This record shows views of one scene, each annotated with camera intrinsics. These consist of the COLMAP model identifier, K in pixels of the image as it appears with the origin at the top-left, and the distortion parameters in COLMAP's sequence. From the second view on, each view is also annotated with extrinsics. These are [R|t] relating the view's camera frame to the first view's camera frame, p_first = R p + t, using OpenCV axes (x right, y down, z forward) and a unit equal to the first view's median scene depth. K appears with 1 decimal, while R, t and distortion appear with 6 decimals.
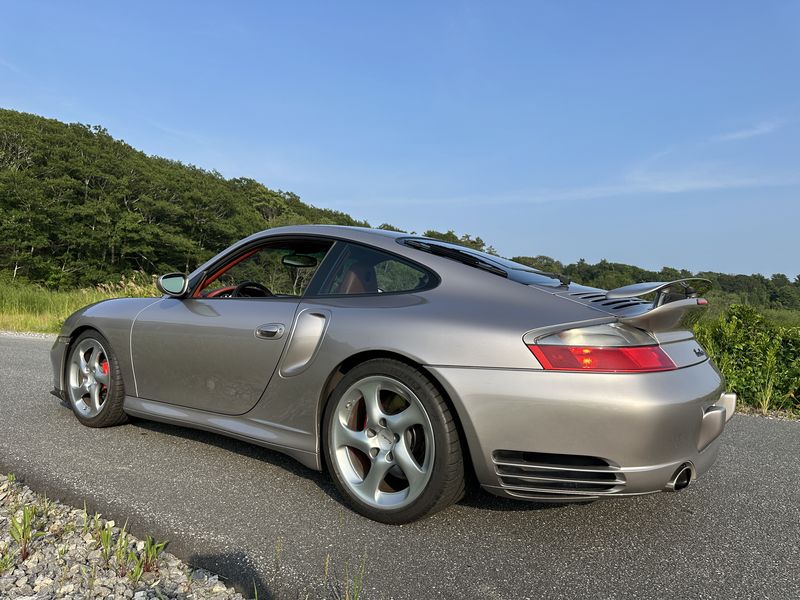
lens RADIAL K [[568.3, 0, 400.0], [0, 568.3, 300.0], [0, 0, 1]] dist [0.083968, -0.094308]
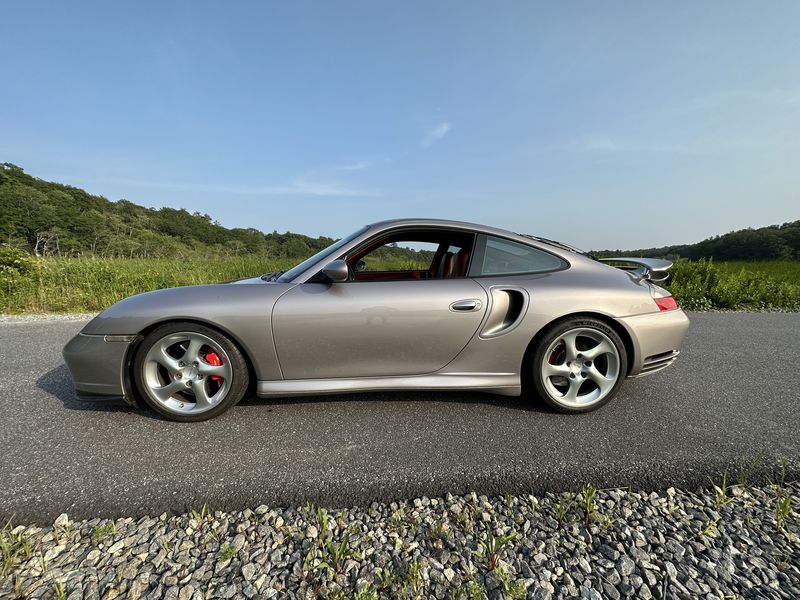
lens RADIAL K [[327.8, 0, 387.7], [0, 327.8, 297.4], [0, 0, 1]] dist [-0.000552, -0.000146]
pose [[0.773432, -0.107525, 0.624693, -0.082125], [0.024212, 0.989800, 0.140392, -0.007484], [-0.633417, -0.093458, 0.768146, 0.053069]]
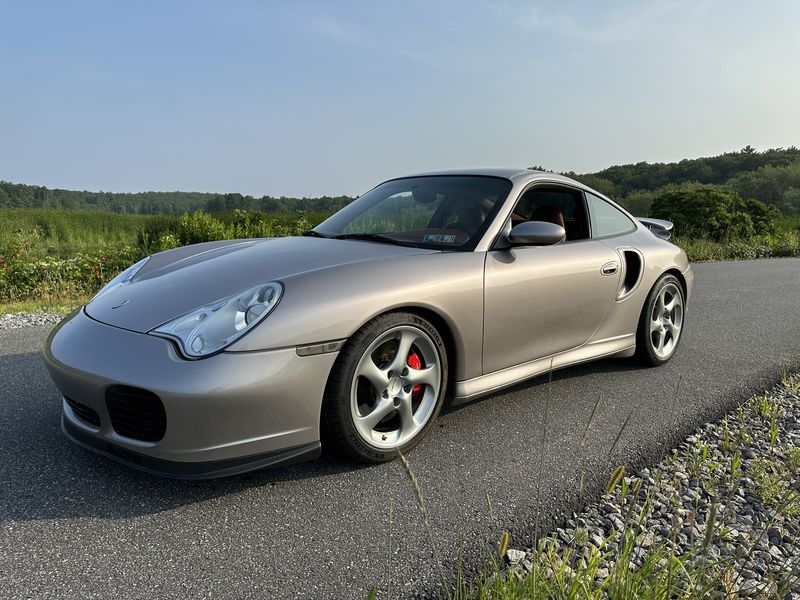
lens RADIAL K [[568.3, 0, 400.0], [0, 568.3, 300.0], [0, 0, 1]] dist [0.083968, -0.094308]
pose [[0.193612, -0.146848, 0.970026, -0.155440], [0.014888, 0.989060, 0.146758, -0.007304], [-0.980965, -0.013972, 0.193680, 0.119016]]
